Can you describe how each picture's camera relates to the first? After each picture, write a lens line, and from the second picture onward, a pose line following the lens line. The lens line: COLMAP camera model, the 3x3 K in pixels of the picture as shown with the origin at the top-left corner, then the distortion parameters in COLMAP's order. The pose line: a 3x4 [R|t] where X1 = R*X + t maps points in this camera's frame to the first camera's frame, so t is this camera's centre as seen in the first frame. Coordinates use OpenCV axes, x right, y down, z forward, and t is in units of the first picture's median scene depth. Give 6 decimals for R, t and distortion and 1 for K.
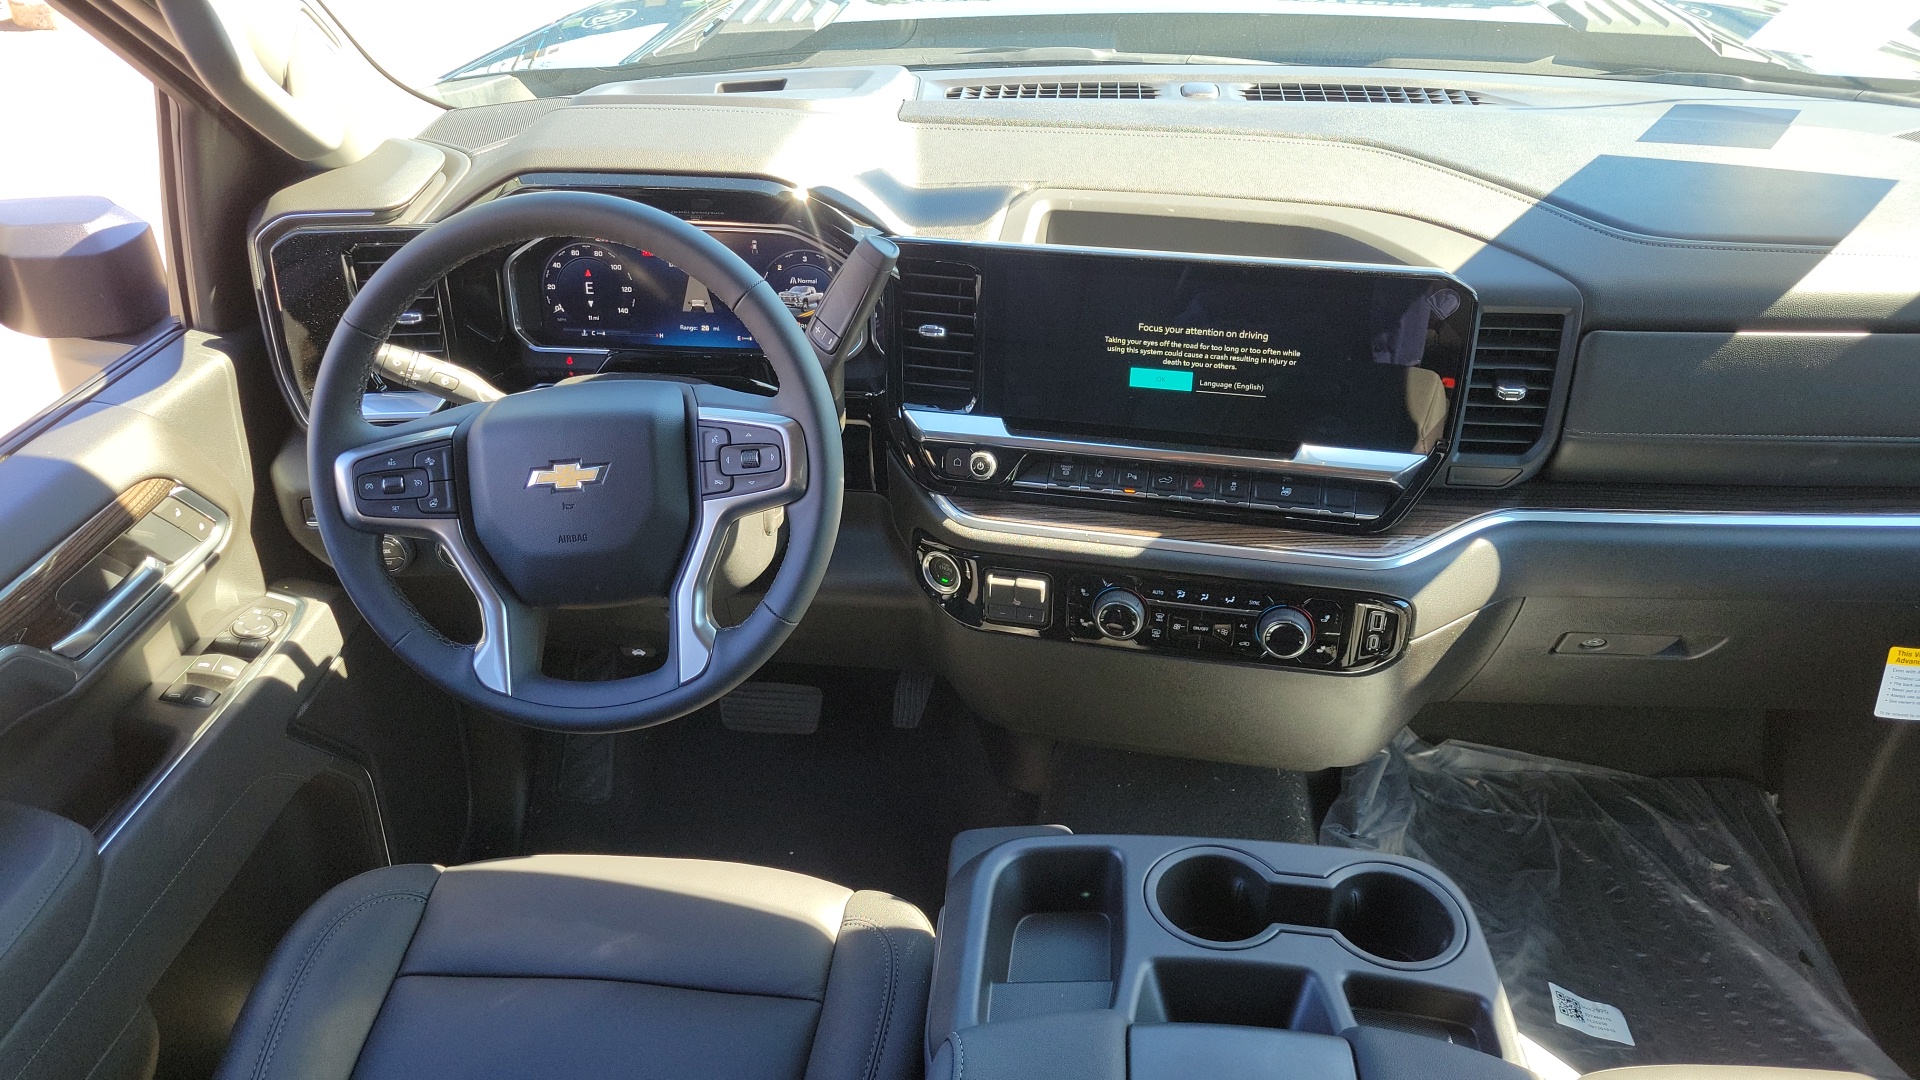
lens RADIAL K [[1441.5, 0, 929.5], [0, 1441.5, 553.1], [0, 0, 1]] dist [0.032092, -0.010478]
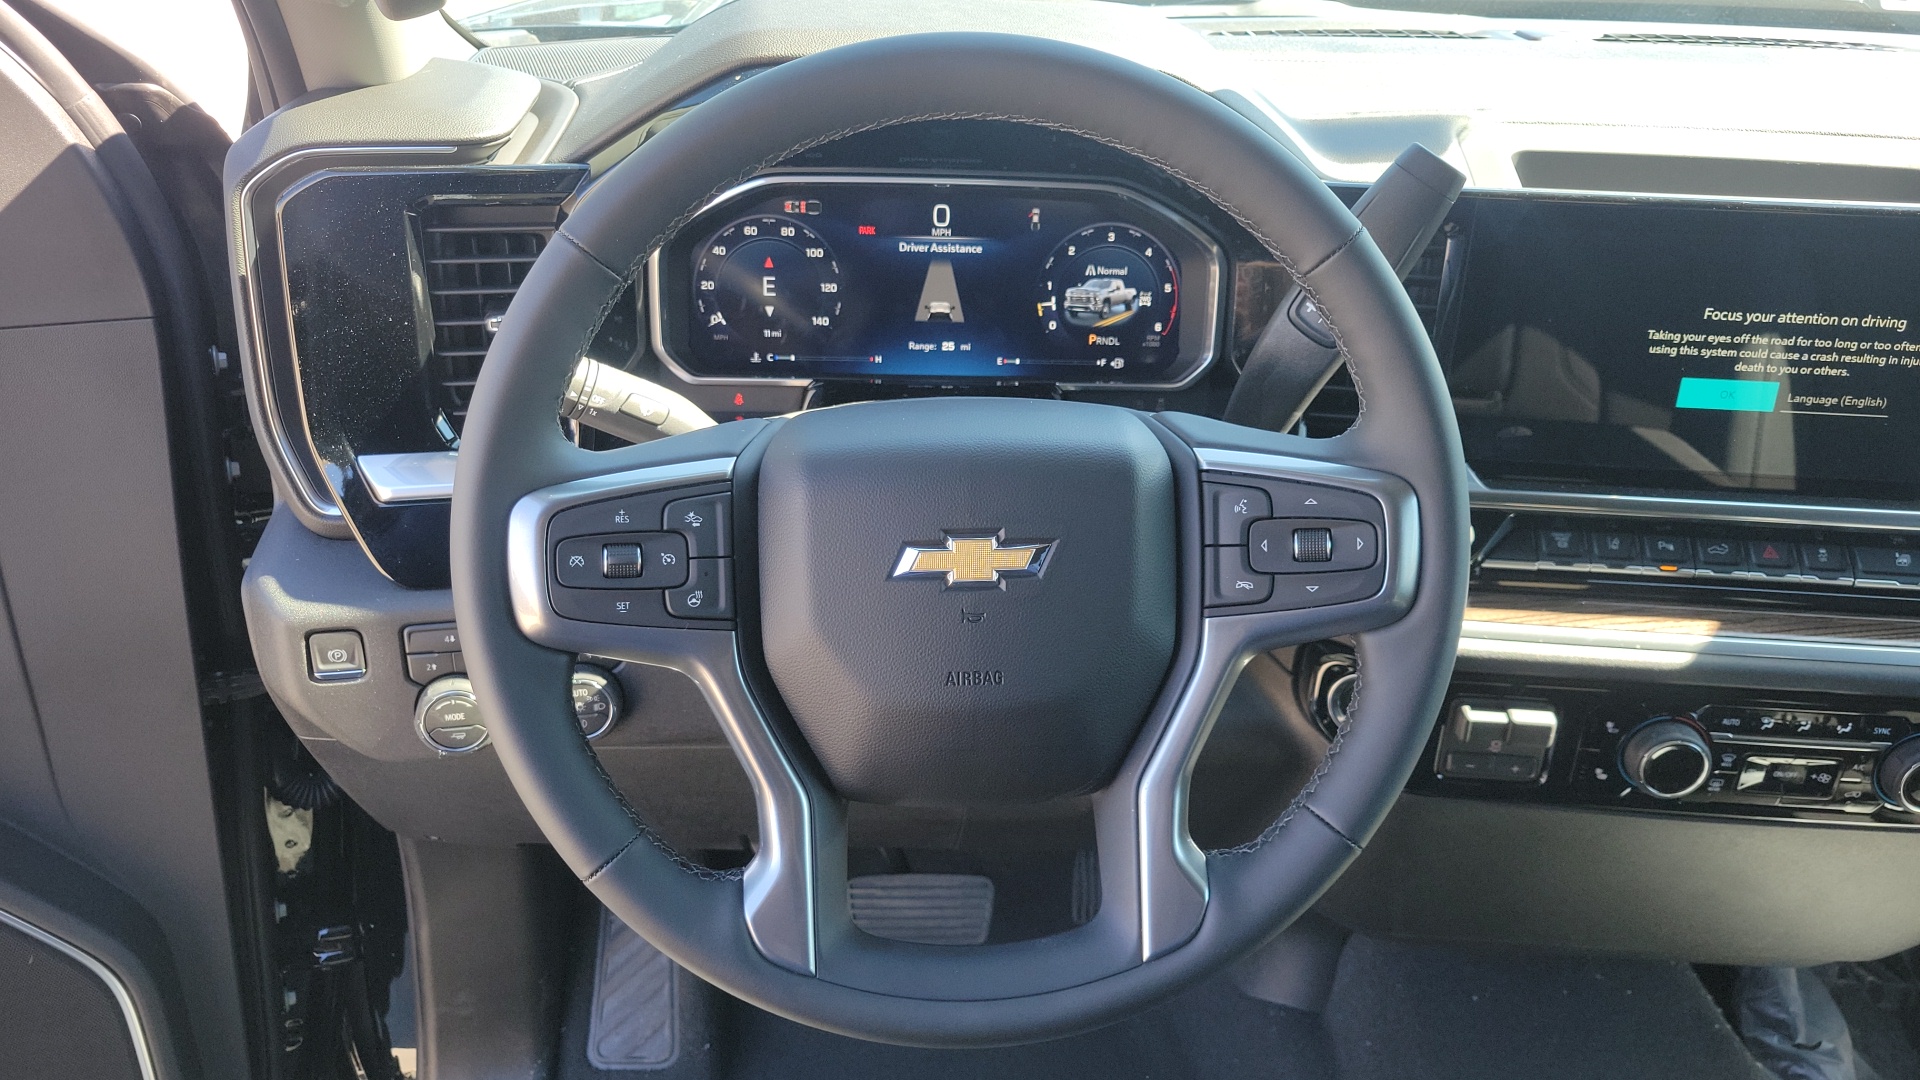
lens RADIAL K [[1469.1, 0, 960.0], [0, 1469.1, 540.0], [0, 0, 1]] dist [0.028626, -0.007567]
pose [[0.986204, -0.030103, 0.162775, -0.287290], [0.045214, 0.994920, -0.089940, -0.009947], [-0.159240, 0.096059, 0.982555, 0.391994]]
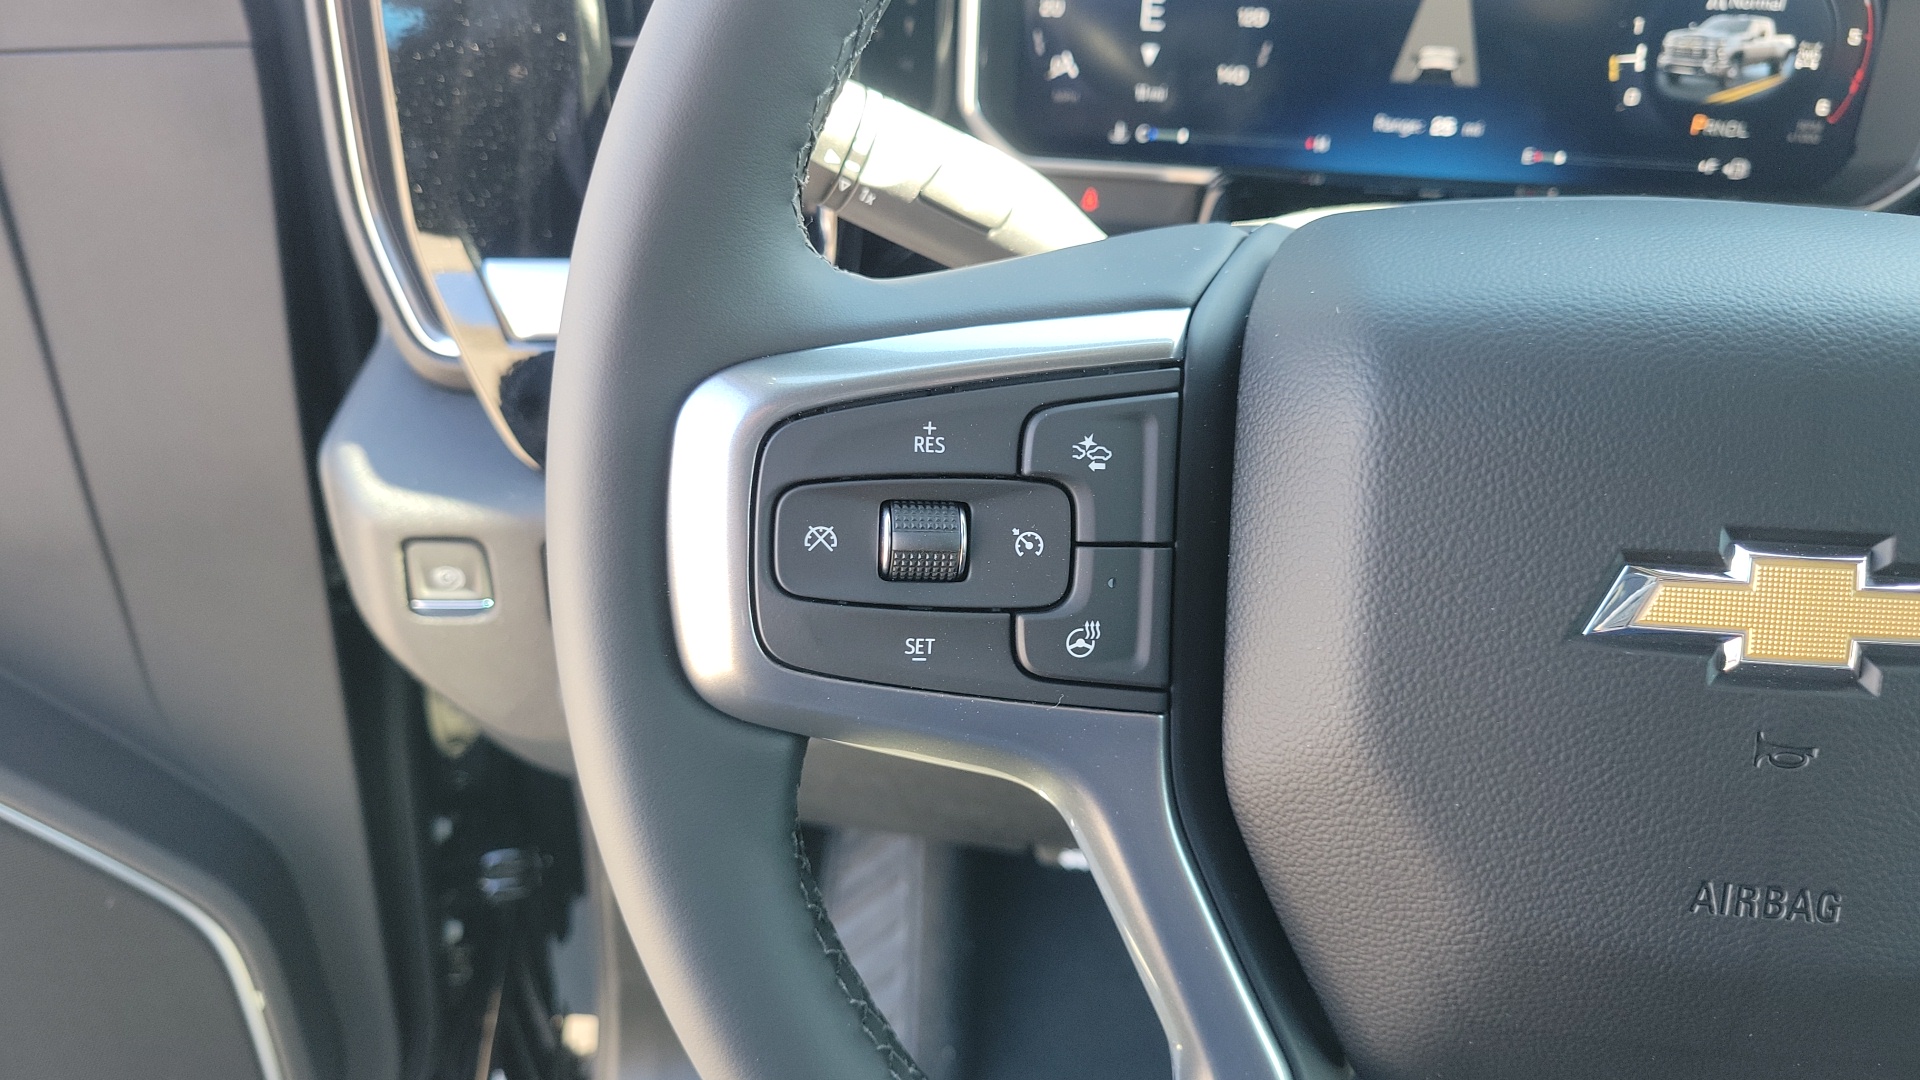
lens RADIAL K [[1492.1, 0, 960.0], [0, 1492.1, 540.0], [0, 0, 1]] dist [-0.001112, 0.002490]
pose [[0.999428, 0.033271, 0.006015, -0.312793], [-0.033381, 0.999256, 0.019297, -0.053260], [-0.005368, -0.019486, 0.999796, 0.658398]]
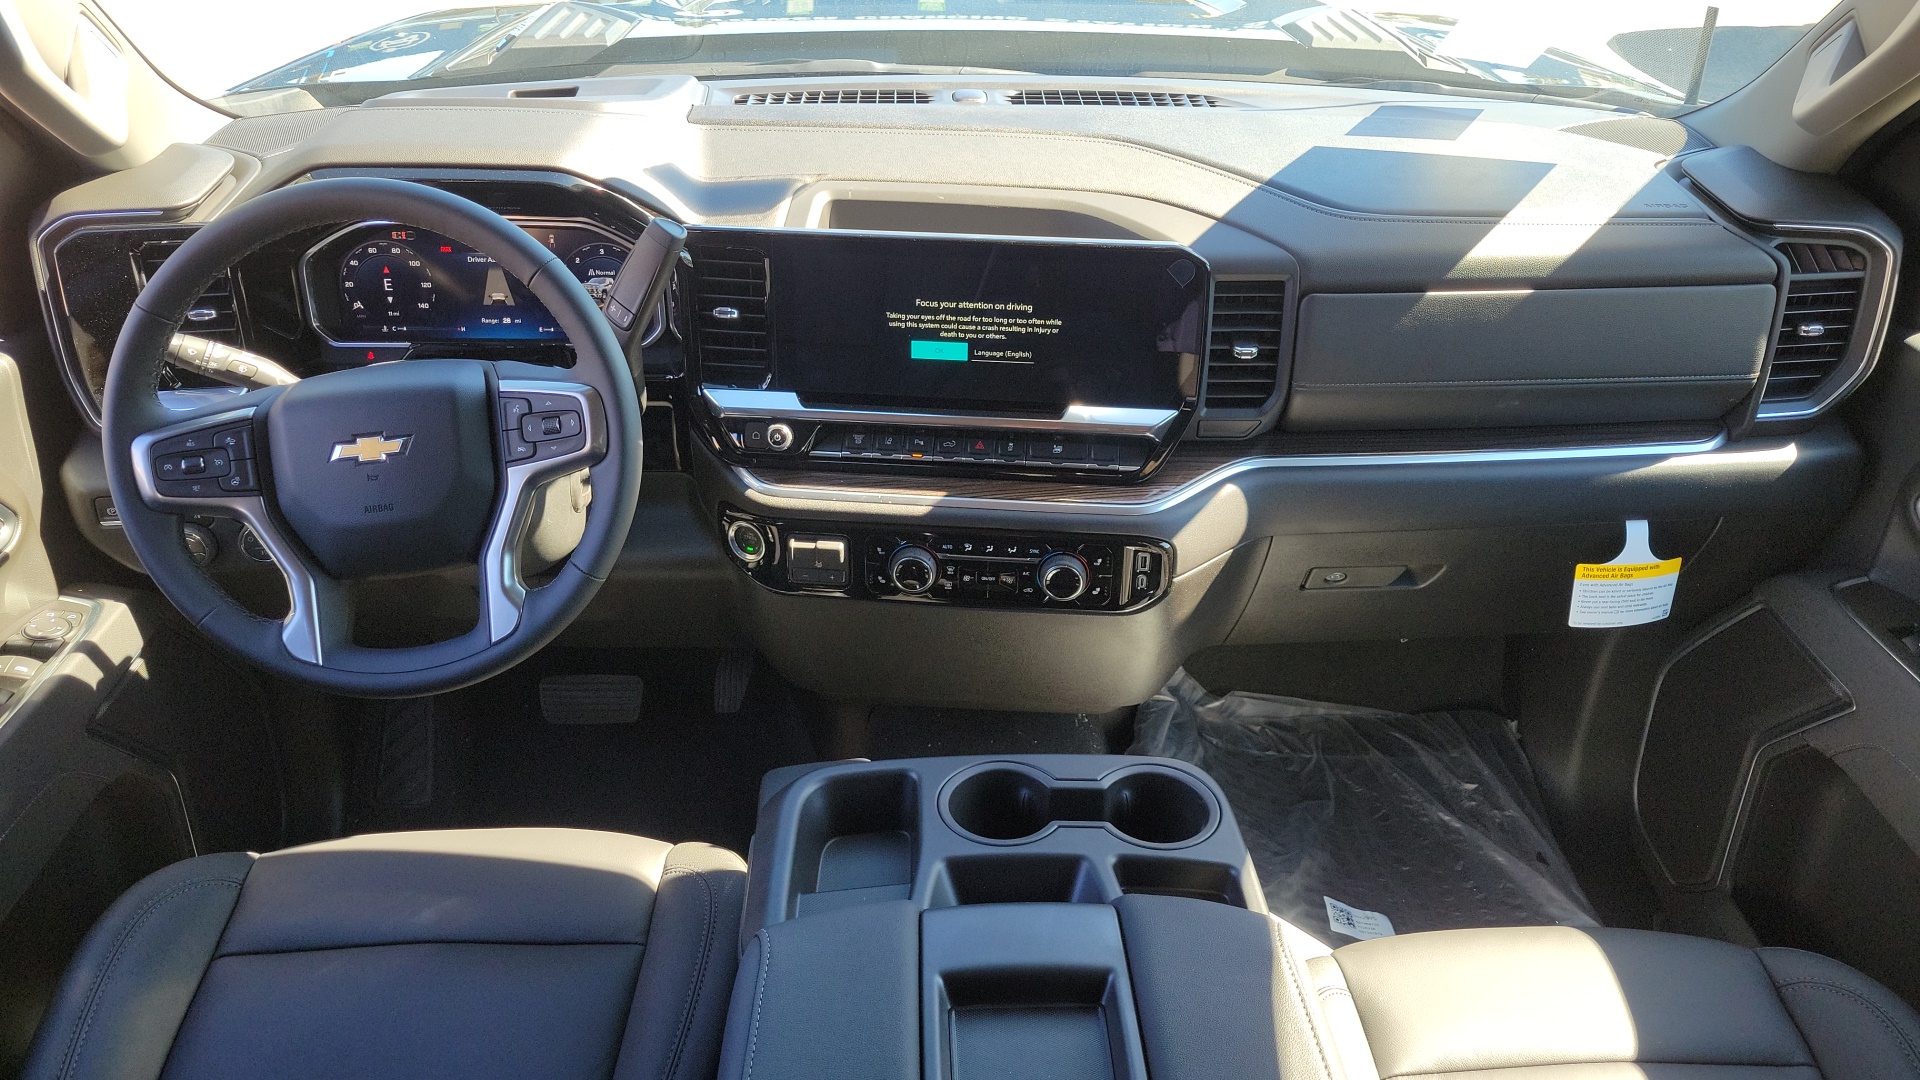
lens RADIAL K [[1448.2, 0, 960.0], [0, 1448.2, 540.0], [0, 0, 1]] dist [0.042973, -0.037629]
pose [[0.990032, -0.046366, 0.132993, 0.022860], [0.051141, 0.998155, -0.032715, 0.057630], [-0.131231, 0.039191, 0.990577, -0.079583]]
